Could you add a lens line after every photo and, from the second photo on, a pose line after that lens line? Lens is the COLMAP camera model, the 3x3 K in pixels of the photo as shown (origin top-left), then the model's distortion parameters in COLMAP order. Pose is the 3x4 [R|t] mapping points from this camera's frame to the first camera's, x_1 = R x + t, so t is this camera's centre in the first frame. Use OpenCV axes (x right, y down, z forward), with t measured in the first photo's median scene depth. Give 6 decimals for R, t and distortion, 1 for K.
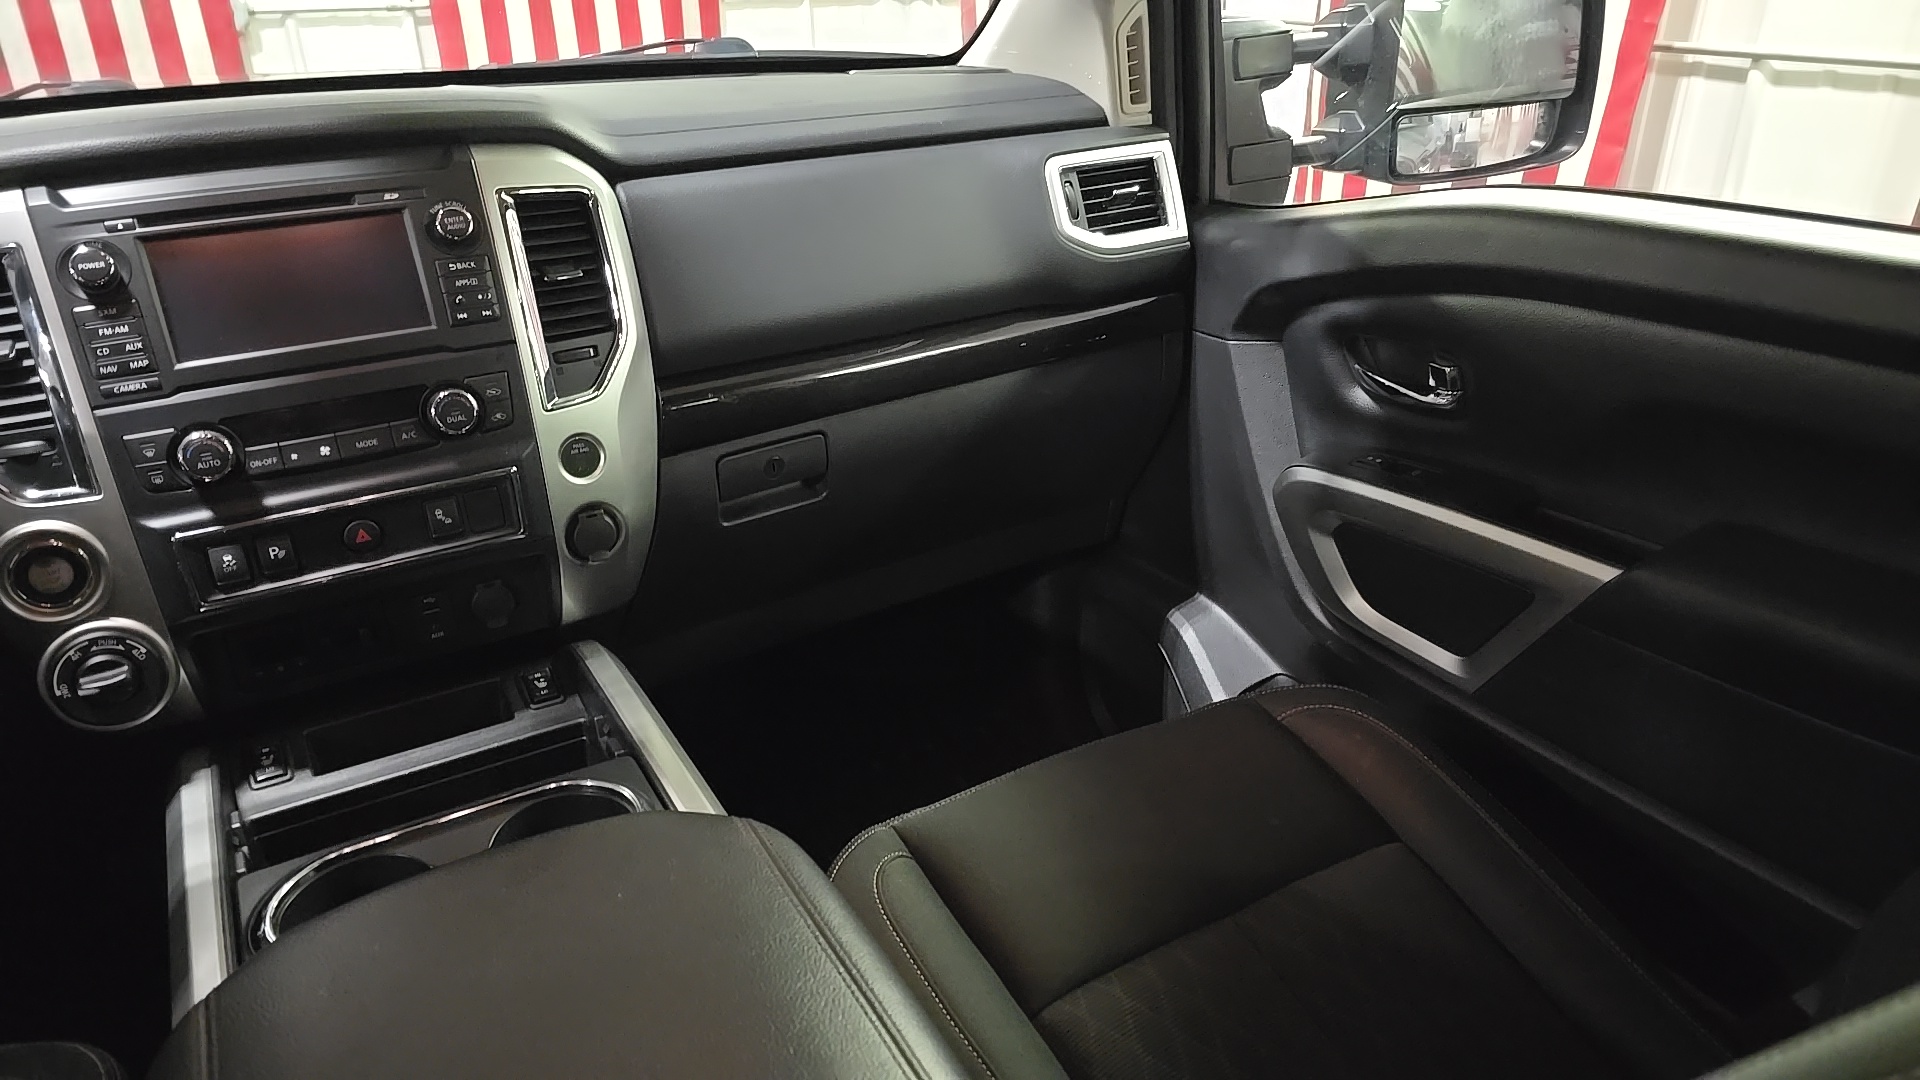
lens RADIAL K [[1285.7, 0, 966.6], [0, 1285.7, 548.6], [0, 0, 1]] dist [0.057948, -0.056827]
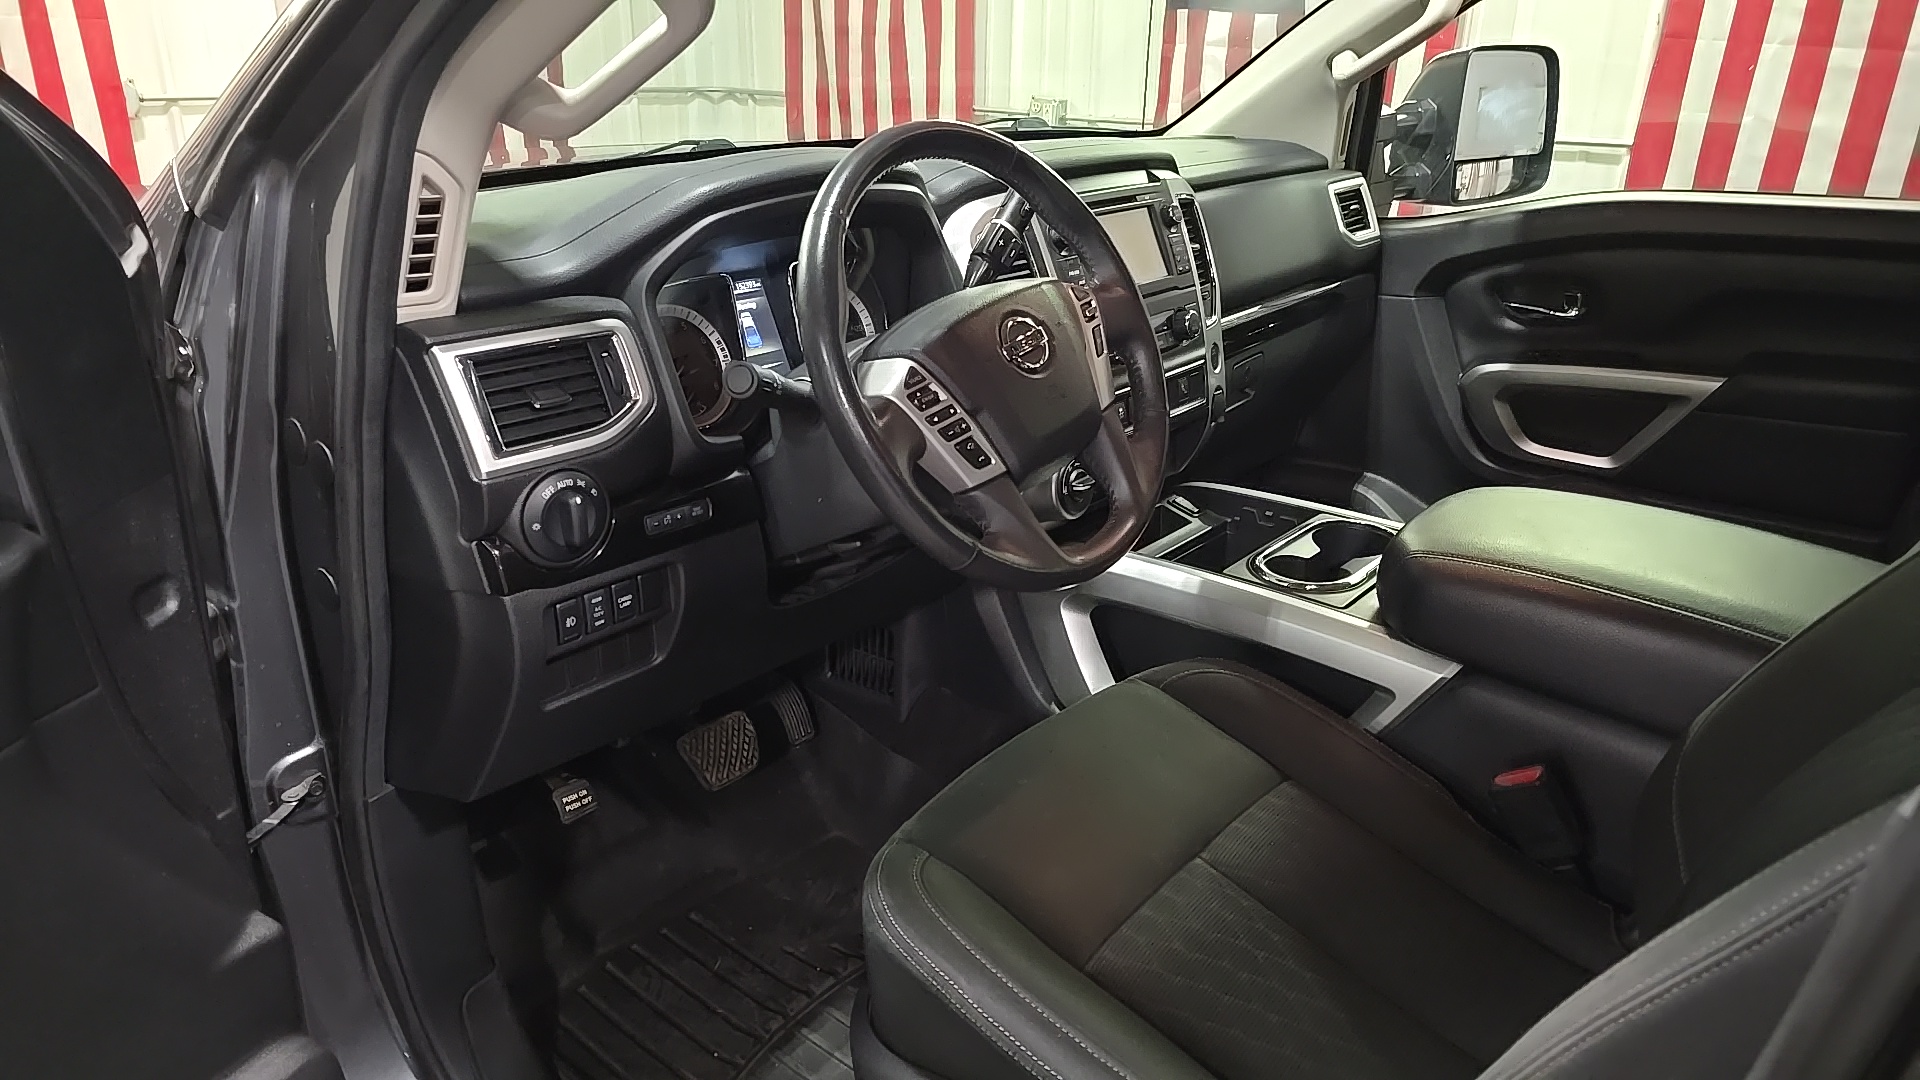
lens RADIAL K [[1285.7, 0, 966.6], [0, 1285.7, 548.6], [0, 0, 1]] dist [0.057948, -0.056827]
pose [[0.934334, -0.100819, 0.341841, -1.282741], [0.126186, 0.990604, -0.052737, 0.232989], [-0.333312, 0.092410, 0.938277, -0.431169]]
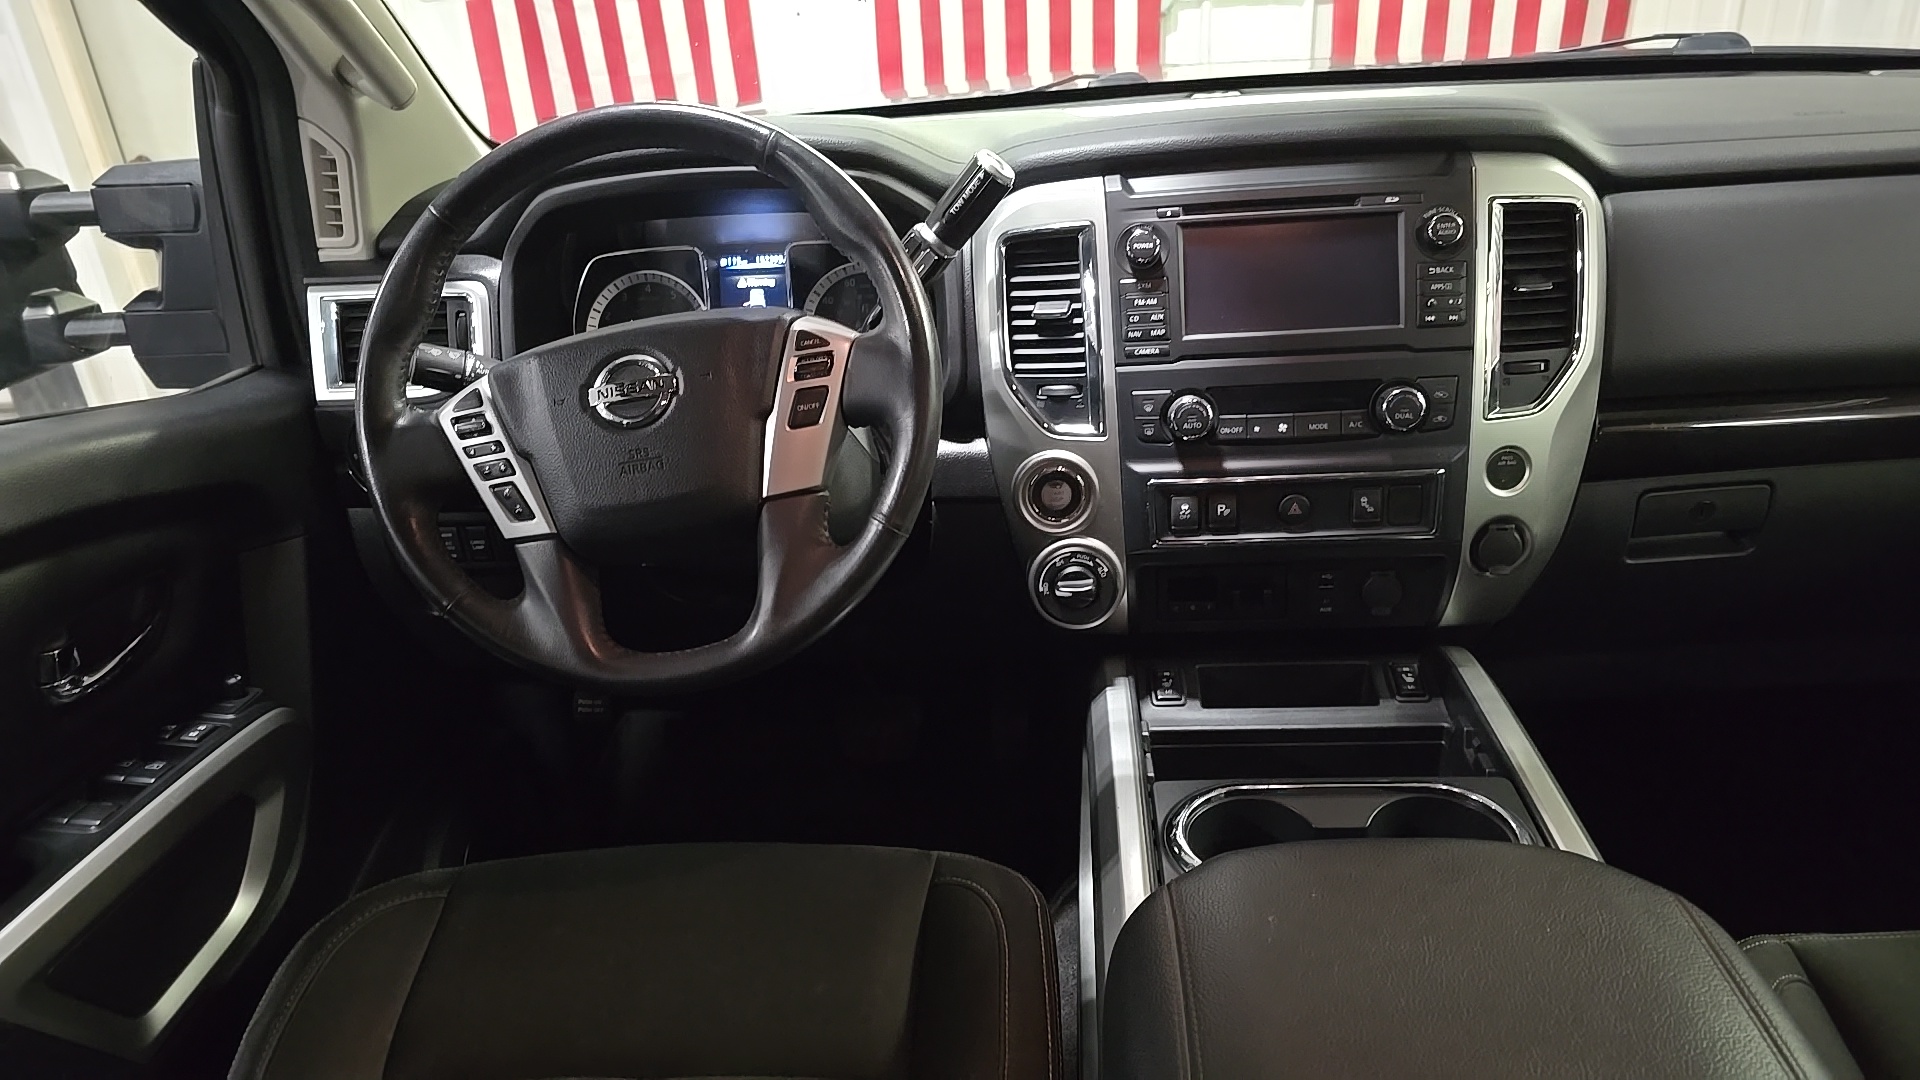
lens RADIAL K [[1277.4, 0, 974.5], [0, 1277.4, 548.9], [0, 0, 1]] dist [0.059444, -0.050860]
pose [[0.837876, 0.210088, -0.503812, -0.139635], [-0.199030, 0.977010, 0.076408, -0.005856], [0.508282, 0.036253, 0.860428, -0.064591]]
